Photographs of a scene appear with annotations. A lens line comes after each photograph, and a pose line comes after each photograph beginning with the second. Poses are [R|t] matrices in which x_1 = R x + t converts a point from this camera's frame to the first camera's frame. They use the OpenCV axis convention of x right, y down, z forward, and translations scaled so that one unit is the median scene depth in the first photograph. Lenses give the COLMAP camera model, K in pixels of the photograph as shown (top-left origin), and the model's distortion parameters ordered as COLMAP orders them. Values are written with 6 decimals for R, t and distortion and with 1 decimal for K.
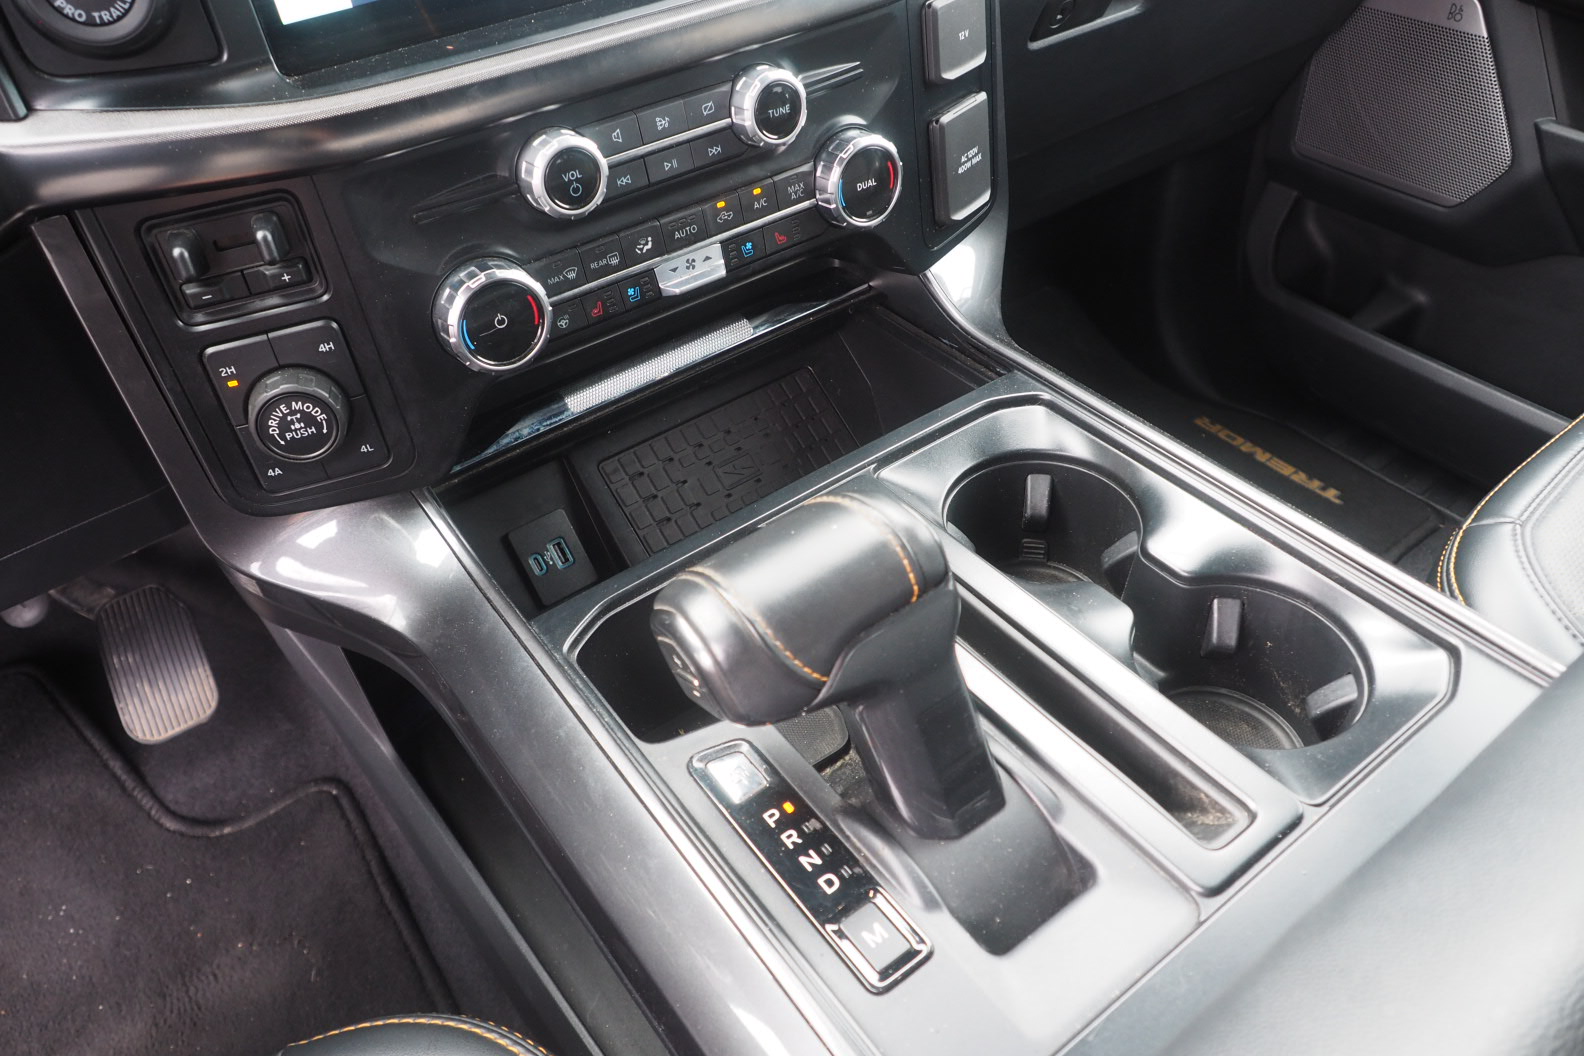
lens RADIAL K [[1120.8, 0, 792.0], [0, 1120.8, 528.0], [0, 0, 1]] dist [-0.032284, 0.003936]
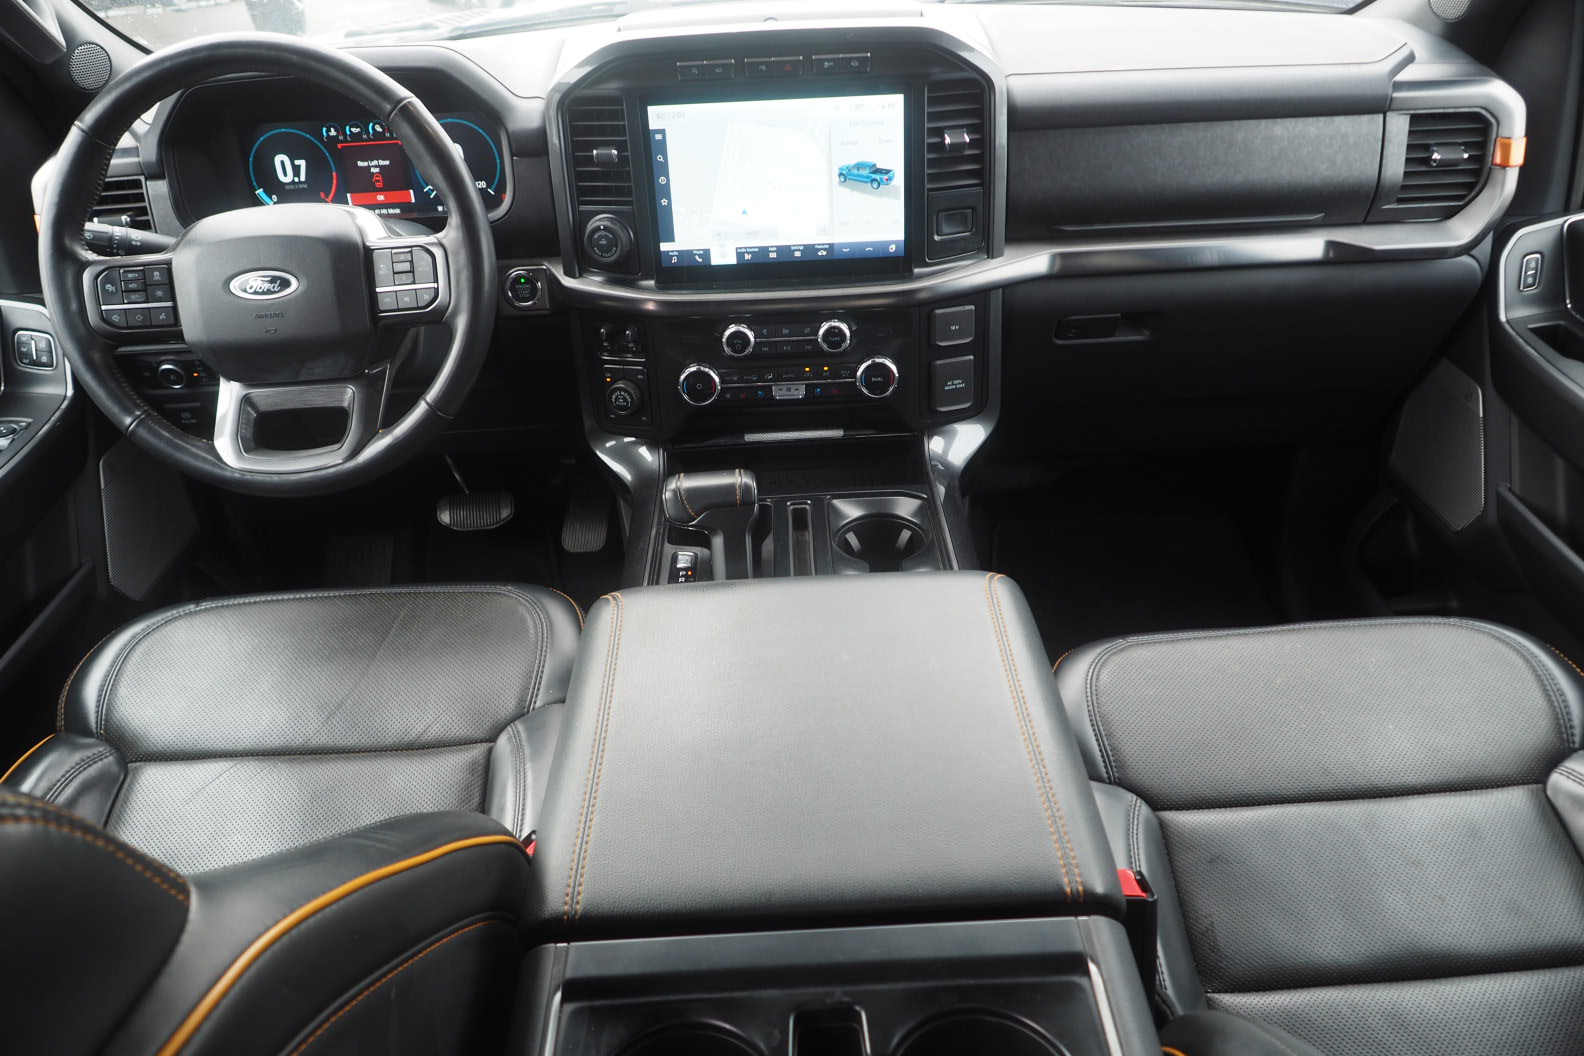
lens RADIAL K [[1120.8, 0, 792.0], [0, 1120.8, 528.0], [0, 0, 1]] dist [-0.032284, 0.003936]
pose [[0.825201, 0.326456, -0.460944, 1.125623], [-0.382888, 0.923255, -0.031583, 0.108906], [0.415258, 0.202553, 0.886867, -1.059544]]
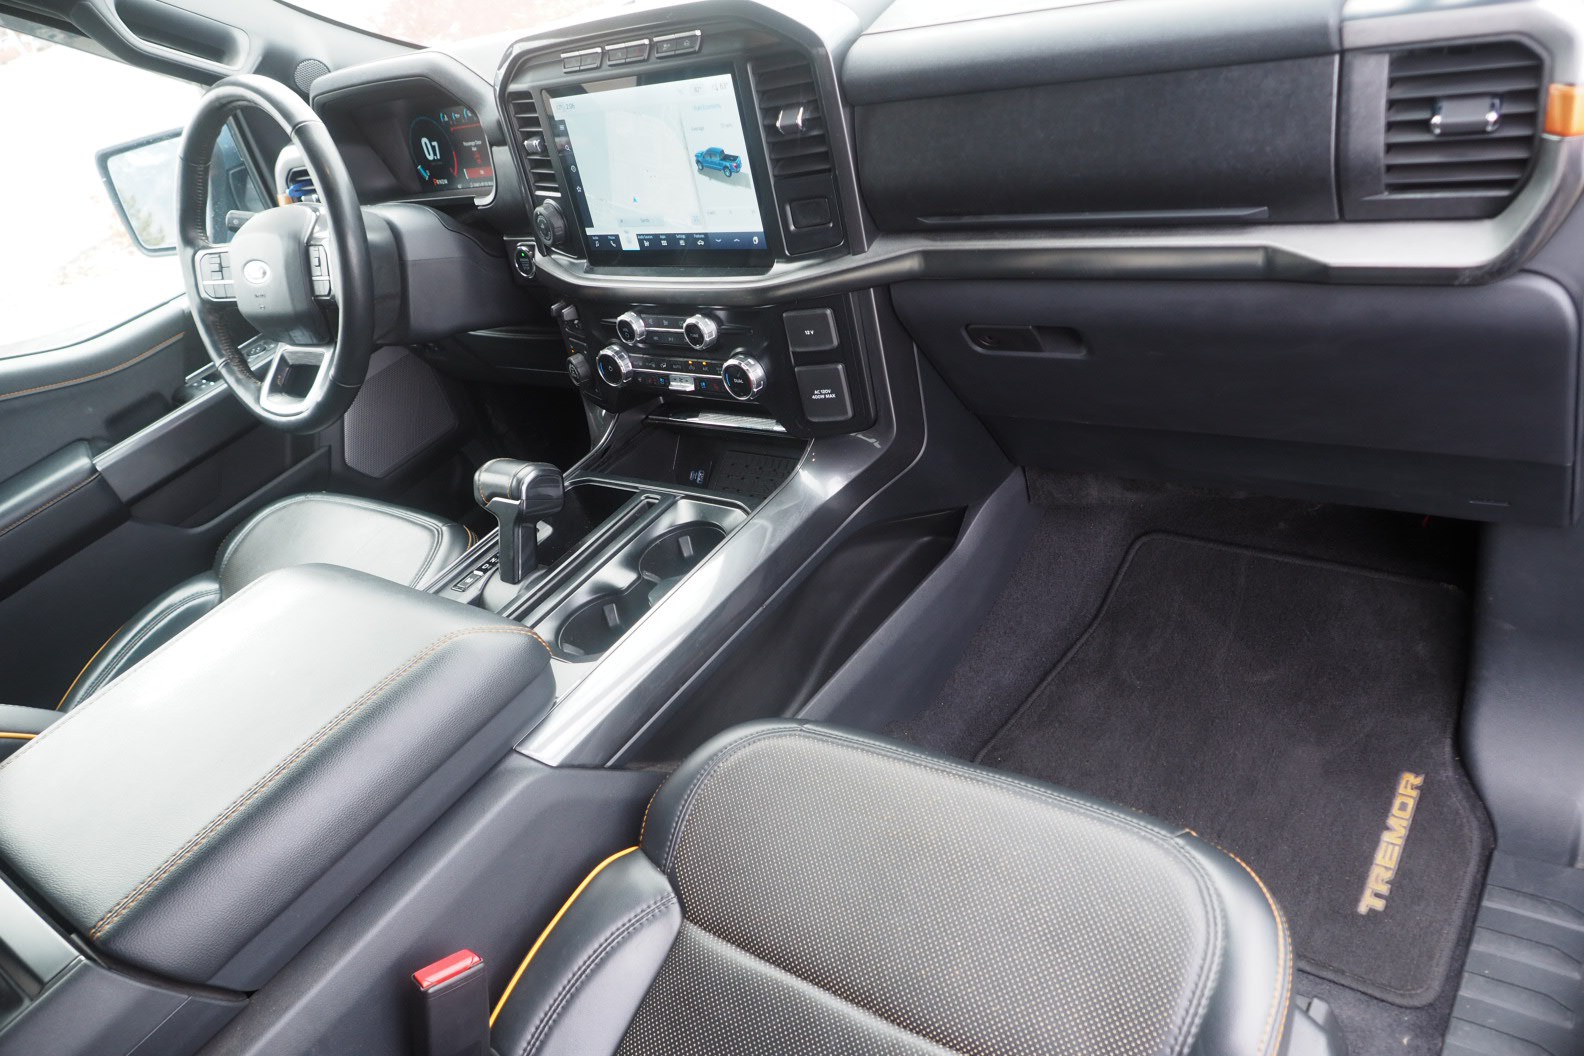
lens RADIAL K [[1120.8, 0, 792.0], [0, 1120.8, 528.0], [0, 0, 1]] dist [-0.032284, 0.003936]
pose [[0.313481, 0.503972, -0.804824, 2.057754], [-0.423474, 0.832795, 0.356542, -0.928477], [0.849941, 0.229053, 0.474484, 0.164889]]
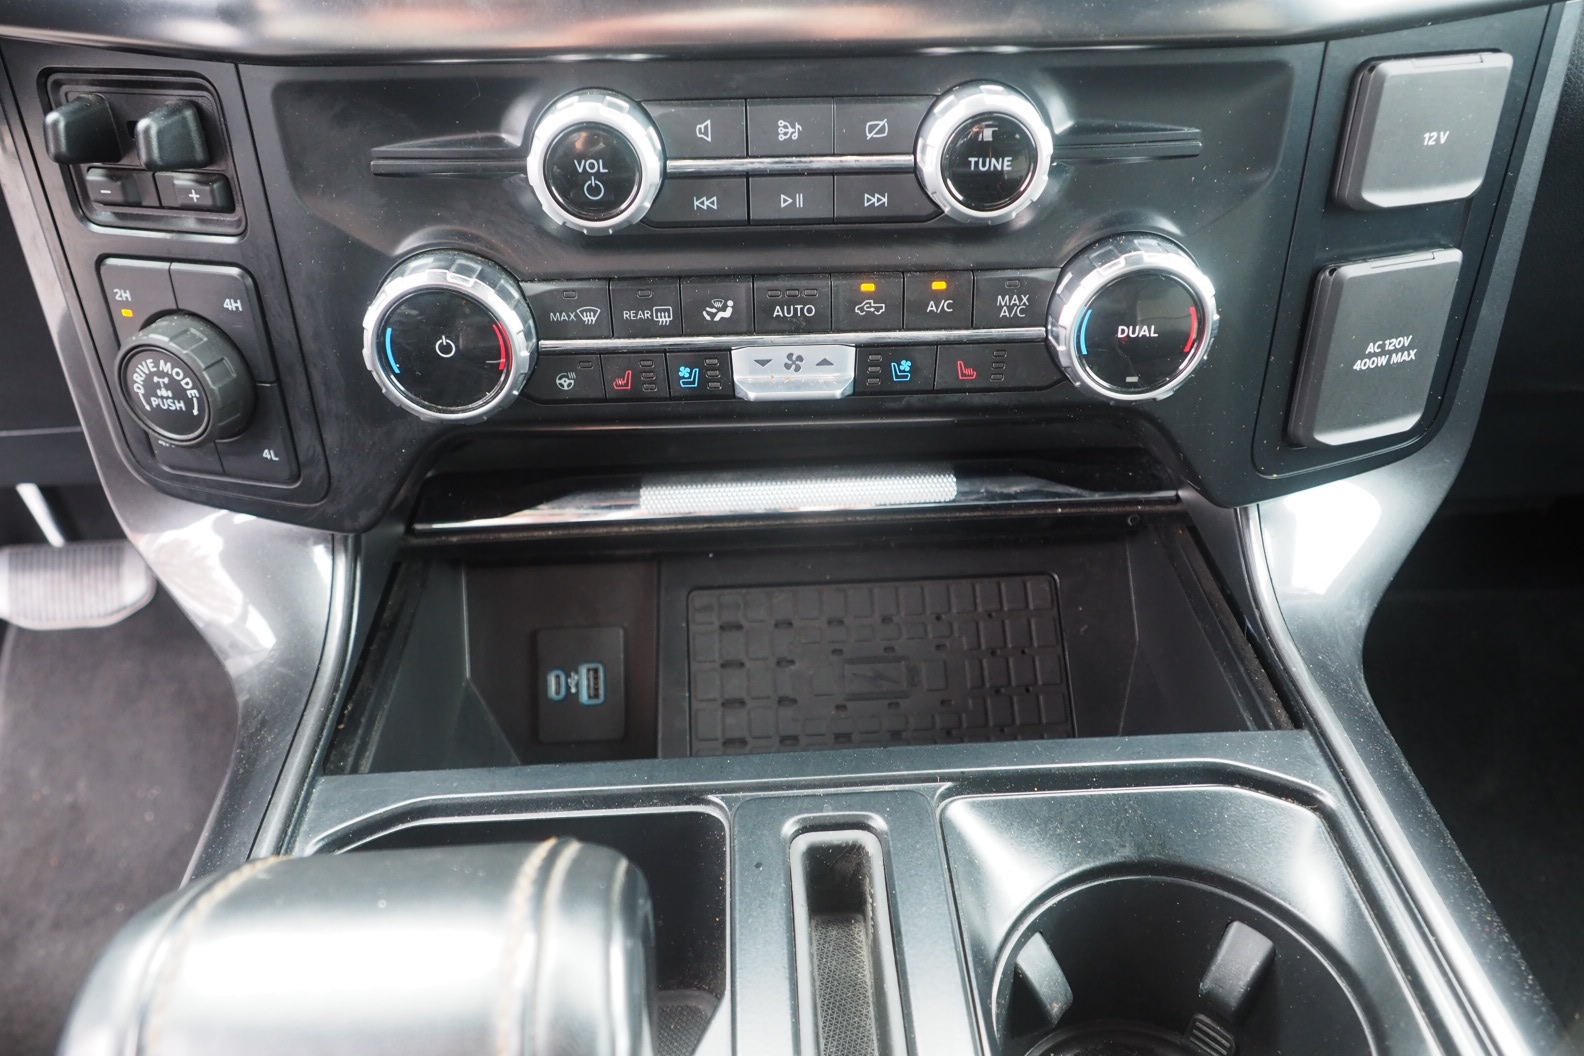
lens RADIAL K [[1173.9, 0, 792.0], [0, 1173.9, 528.0], [0, 0, 1]] dist [-0.029600, 0.005395]
pose [[0.835571, 0.365523, -0.410140, 0.217119], [-0.394333, 0.918837, 0.015514, -0.163728], [0.382523, 0.148769, 0.911890, 0.421947]]
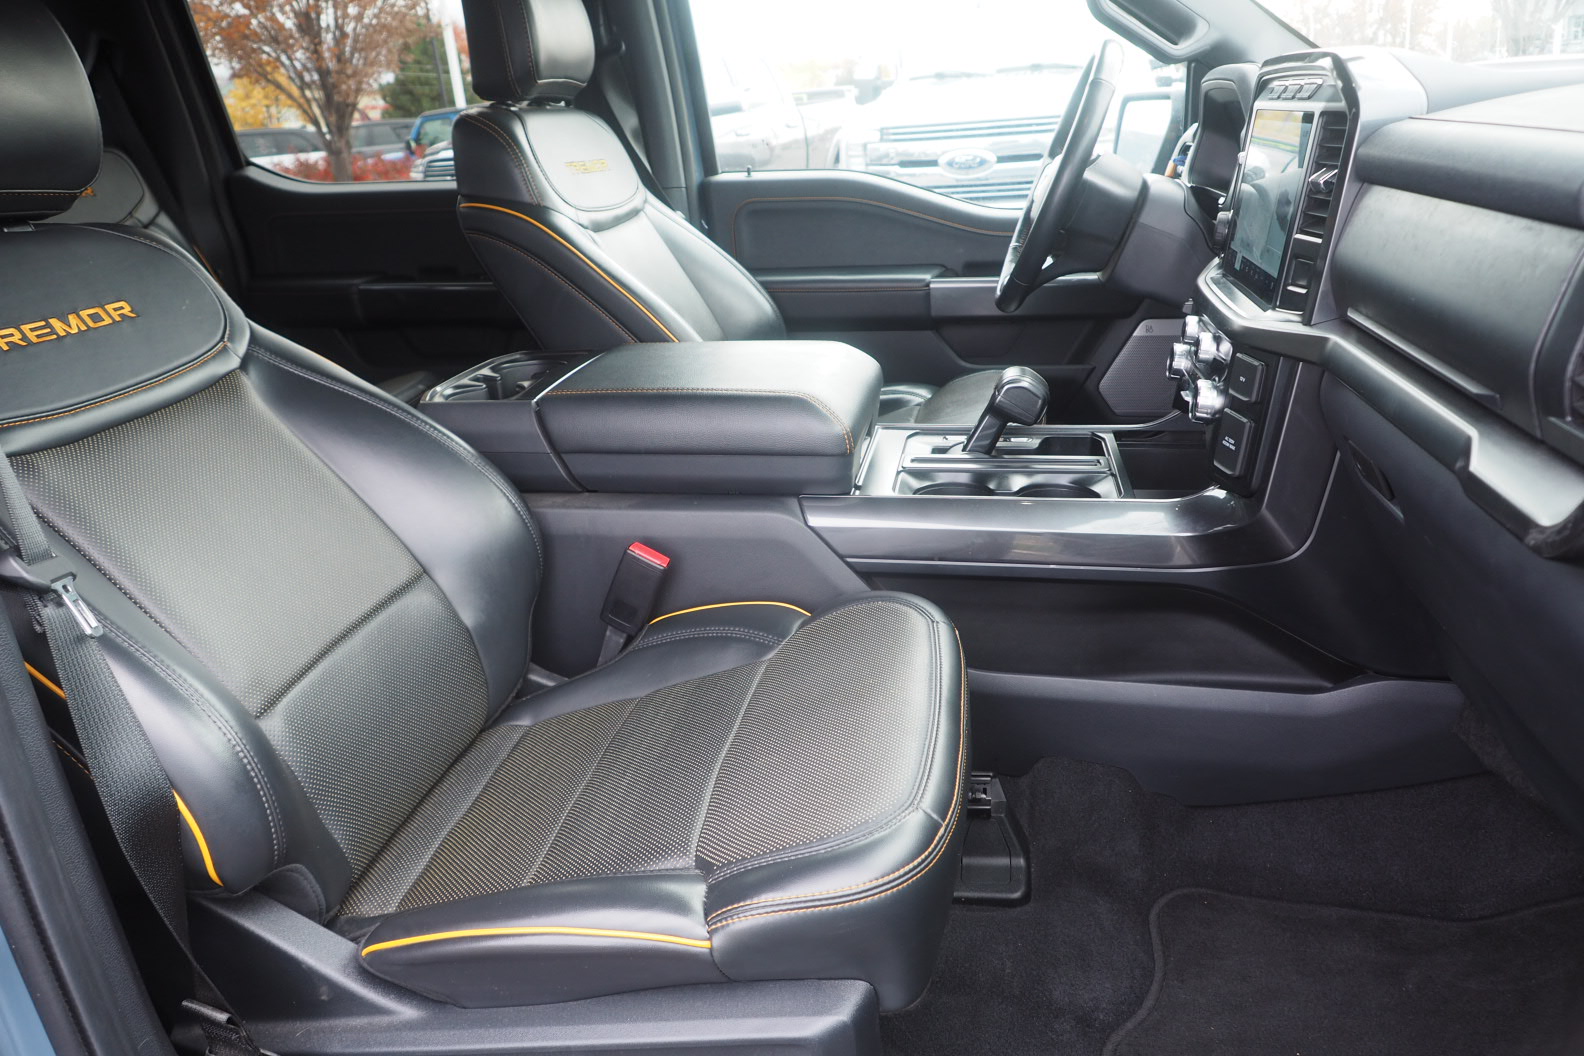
lens RADIAL K [[1120.8, 0, 792.0], [0, 1120.8, 528.0], [0, 0, 1]] dist [-0.032284, 0.003936]
pose [[-0.726276, 0.332070, -0.601874, 2.186811], [-0.373434, 0.544507, 0.751038, -1.624121], [0.577122, 0.770222, -0.271457, 1.417790]]
